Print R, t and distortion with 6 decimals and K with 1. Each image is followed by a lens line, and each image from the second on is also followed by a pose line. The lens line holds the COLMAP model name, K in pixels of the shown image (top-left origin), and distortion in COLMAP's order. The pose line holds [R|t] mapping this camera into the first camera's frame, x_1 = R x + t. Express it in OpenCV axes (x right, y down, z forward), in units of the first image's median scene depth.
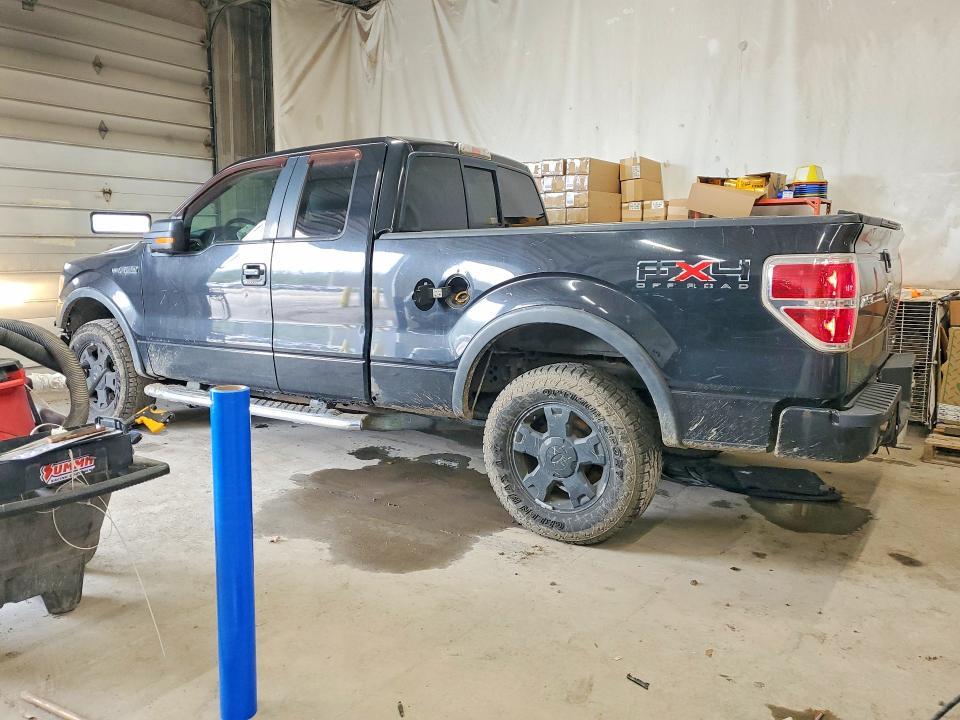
lens RADIAL K [[726.7, 0, 480.0], [0, 726.7, 360.0], [0, 0, 1]] dist [-0.004860, 0.001044]
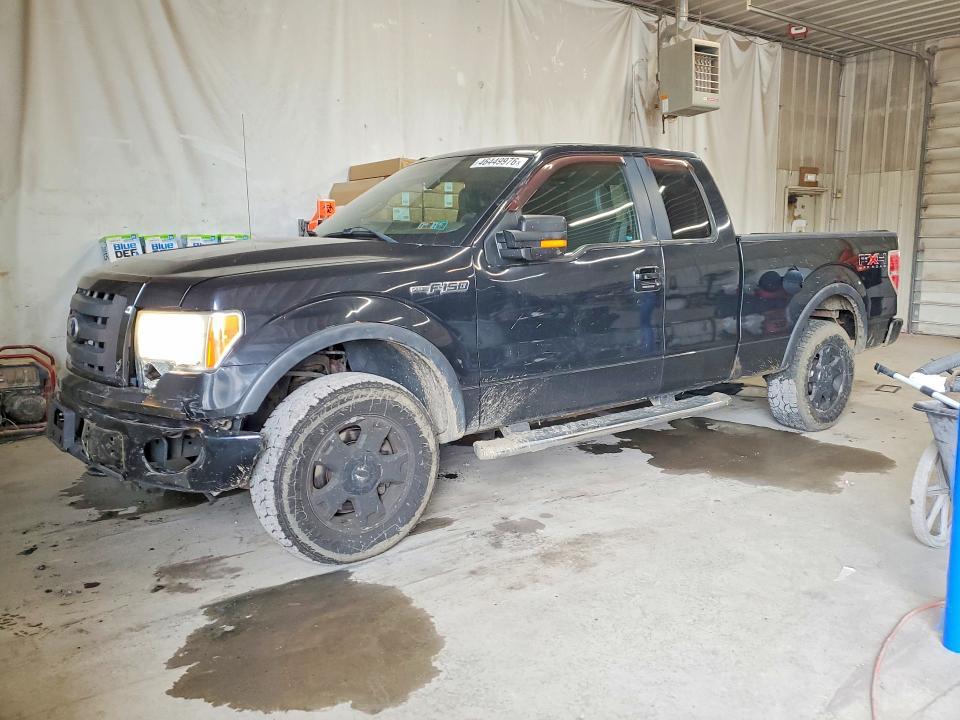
lens RADIAL K [[710.3, 0, 480.0], [0, 710.3, 360.0], [0, 0, 1]] dist [-0.000315, -0.001164]
pose [[0.363862, -0.147512, 0.919698, -1.145950], [0.140793, 0.984745, 0.102243, -0.123044], [-0.920751, 0.092285, 0.379080, 0.791766]]
